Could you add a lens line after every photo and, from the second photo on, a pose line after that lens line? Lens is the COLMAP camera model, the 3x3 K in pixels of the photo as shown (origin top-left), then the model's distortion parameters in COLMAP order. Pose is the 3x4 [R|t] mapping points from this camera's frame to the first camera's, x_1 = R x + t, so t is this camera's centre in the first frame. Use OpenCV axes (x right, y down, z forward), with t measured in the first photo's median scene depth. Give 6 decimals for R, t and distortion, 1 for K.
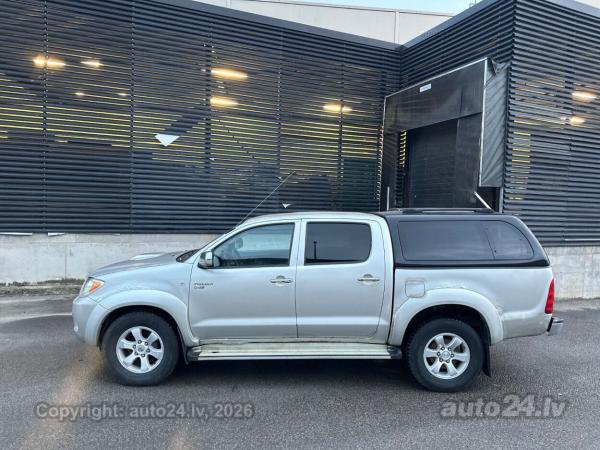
lens RADIAL K [[410.4, 0, 299.4], [0, 410.4, 239.0], [0, 0, 1]] dist [0.076326, -0.154720]
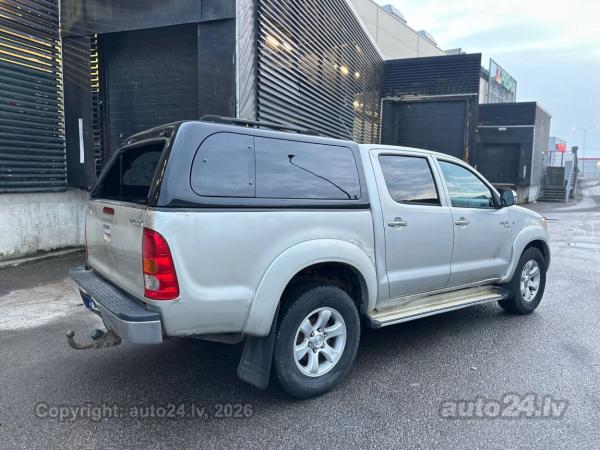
lens RADIAL K [[429.7, 0, 300.2], [0, 429.7, 227.1], [0, 0, 1]] dist [0.073911, -0.103985]
pose [[0.683344, -0.100119, 0.723199, -0.070953], [0.059743, 0.994899, 0.081282, 0.011032], [-0.727648, -0.012338, 0.685840, 0.308625]]
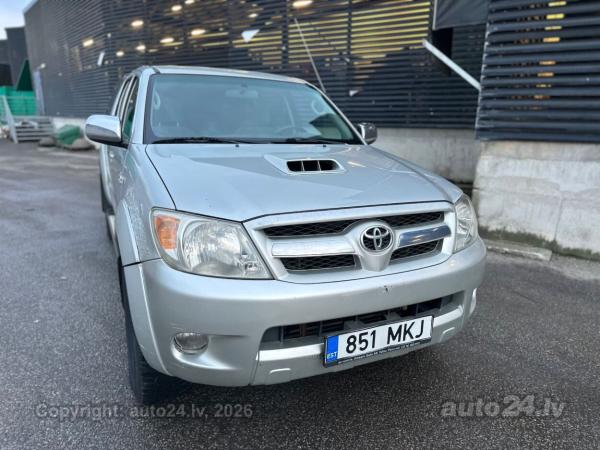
lens RADIAL K [[429.7, 0, 300.2], [0, 429.7, 227.1], [0, 0, 1]] dist [0.073911, -0.103985]
pose [[0.566452, 0.183149, -0.803486, 0.731674], [-0.055484, 0.981255, 0.184555, 0.035412], [0.822225, -0.059961, 0.565995, 0.408166]]
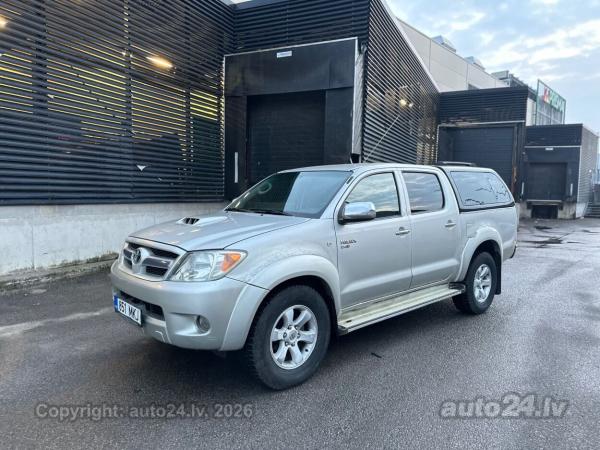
lens RADIAL K [[429.7, 0, 300.2], [0, 429.7, 227.1], [0, 0, 1]] dist [0.073911, -0.103985]
pose [[0.748011, -0.064466, 0.660548, -0.391210], [0.051505, 0.997908, 0.039066, 0.017319], [-0.661685, 0.004800, 0.749767, 0.179663]]
